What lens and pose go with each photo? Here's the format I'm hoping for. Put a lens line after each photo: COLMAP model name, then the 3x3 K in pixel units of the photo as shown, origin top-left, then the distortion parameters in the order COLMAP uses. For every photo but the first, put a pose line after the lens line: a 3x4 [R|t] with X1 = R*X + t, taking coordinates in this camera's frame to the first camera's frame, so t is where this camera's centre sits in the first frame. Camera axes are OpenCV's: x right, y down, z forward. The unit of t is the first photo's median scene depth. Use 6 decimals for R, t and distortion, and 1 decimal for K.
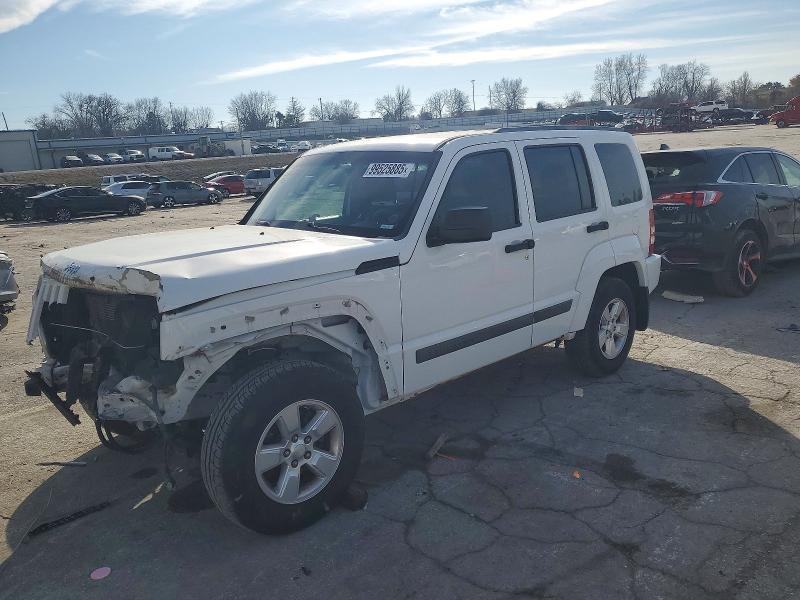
lens RADIAL K [[626.6, 0, 400.0], [0, 626.6, 300.0], [0, 0, 1]] dist [0.008621, 0.003527]
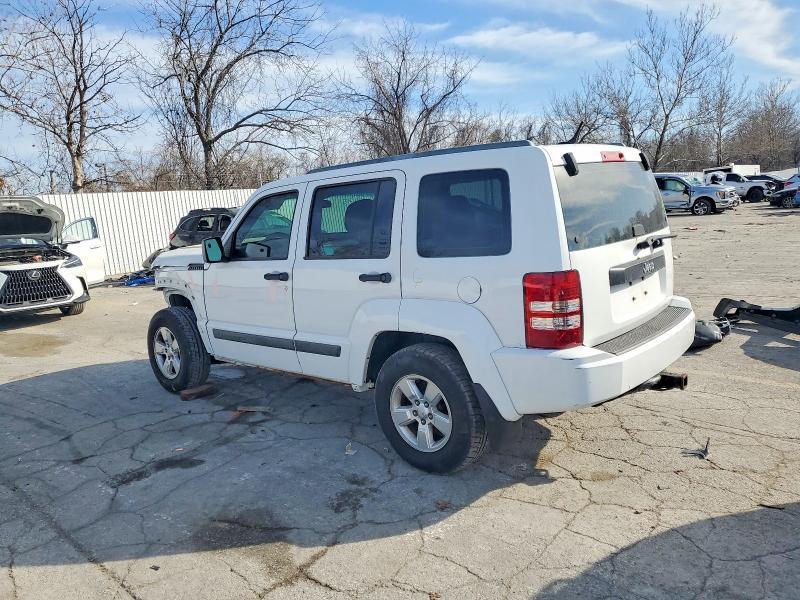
lens RADIAL K [[608.9, 0, 400.0], [0, 608.9, 300.0], [0, 0, 1]] dist [0.017248, -0.000379]
pose [[0.091862, 0.190358, -0.977407, 1.412533], [-0.142310, 0.973992, 0.176318, -0.295519], [0.985550, 0.122898, 0.116563, 1.181349]]
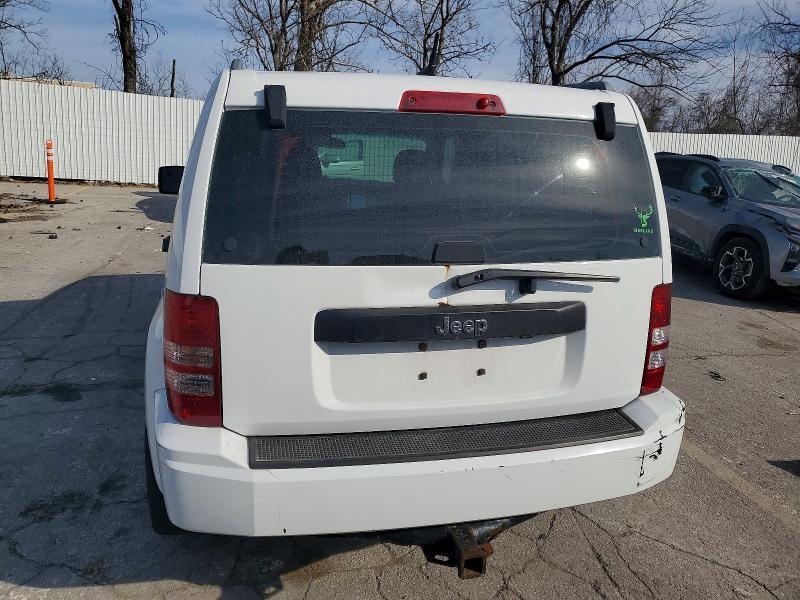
lens RADIAL K [[620.5, 0, 397.7], [0, 620.5, 278.4], [0, 0, 1]] dist [0.016454, 0.002445]
pose [[-0.497197, 0.199575, -0.844372, 0.934120], [-0.205960, 0.918220, 0.338307, -0.431365], [0.842838, 0.342112, -0.415432, 1.840319]]
